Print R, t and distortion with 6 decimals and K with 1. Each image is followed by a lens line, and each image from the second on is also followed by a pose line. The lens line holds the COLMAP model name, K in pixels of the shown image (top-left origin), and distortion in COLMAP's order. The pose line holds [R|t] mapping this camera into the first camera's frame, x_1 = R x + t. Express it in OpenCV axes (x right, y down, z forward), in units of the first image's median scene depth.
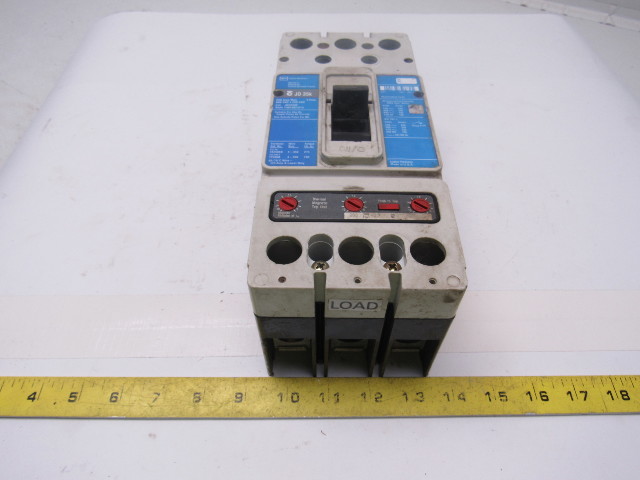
lens RADIAL K [[459.4, 0, 320.0], [0, 459.4, 240.0], [0, 0, 1]] dist [-0.028749, 0.000645]
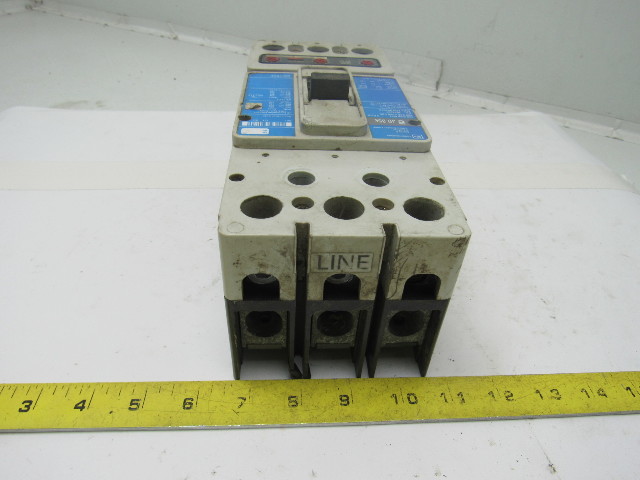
lens RADIAL K [[459.4, 0, 320.0], [0, 459.4, 240.0], [0, 0, 1]] dist [-0.028749, 0.000645]
pose [[-0.996354, 0.000023, -0.085313, 0.191893], [-0.085302, 0.015269, 0.996238, -1.431430], [0.001325, 0.999883, -0.015211, 1.549300]]
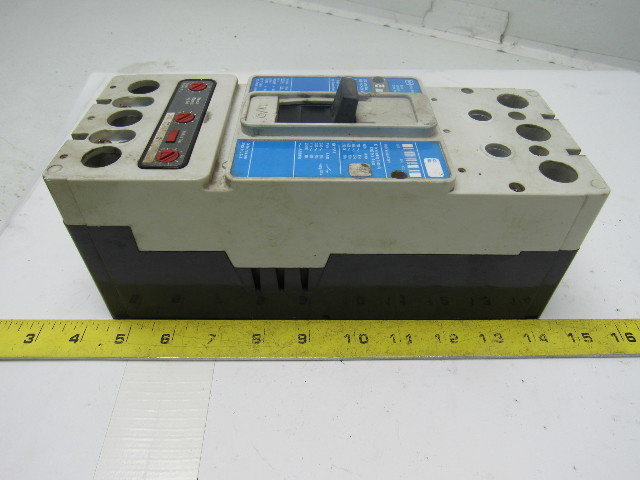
lens RADIAL K [[459.4, 0, 320.0], [0, 459.4, 240.0], [0, 0, 1]] dist [-0.028749, 0.000645]
pose [[0.017621, 0.694240, -0.719528, 0.939860], [-0.784405, 0.455844, 0.420613, -0.582190], [0.619999, 0.556989, 0.552598, 0.783765]]
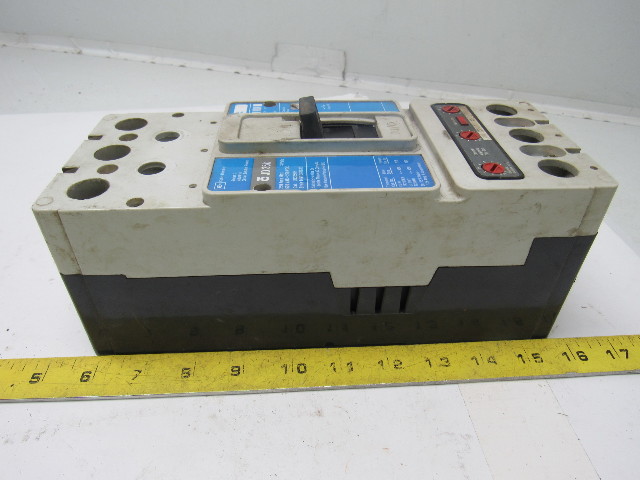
lens RADIAL K [[459.4, 0, 320.0], [0, 459.4, 240.0], [0, 0, 1]] dist [-0.028749, 0.000645]
pose [[-0.067560, -0.606409, 0.792278, -0.798764], [0.766696, 0.476591, 0.430161, -0.625246], [-0.638446, 0.636497, 0.432733, 0.917089]]
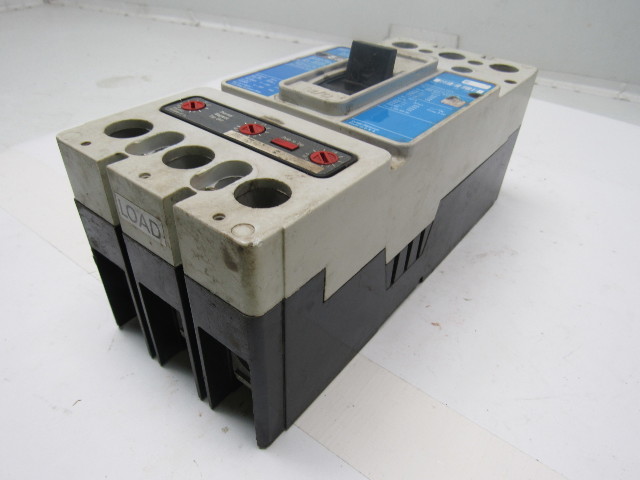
lens RADIAL K [[459.4, 0, 320.0], [0, 459.4, 240.0], [0, 0, 1]] dist [-0.028749, 0.000645]
pose [[0.792211, 0.393160, -0.466719, 0.561110], [-0.498395, 0.858171, -0.123062, 0.107556], [0.352142, 0.330102, 0.875802, 0.458332]]
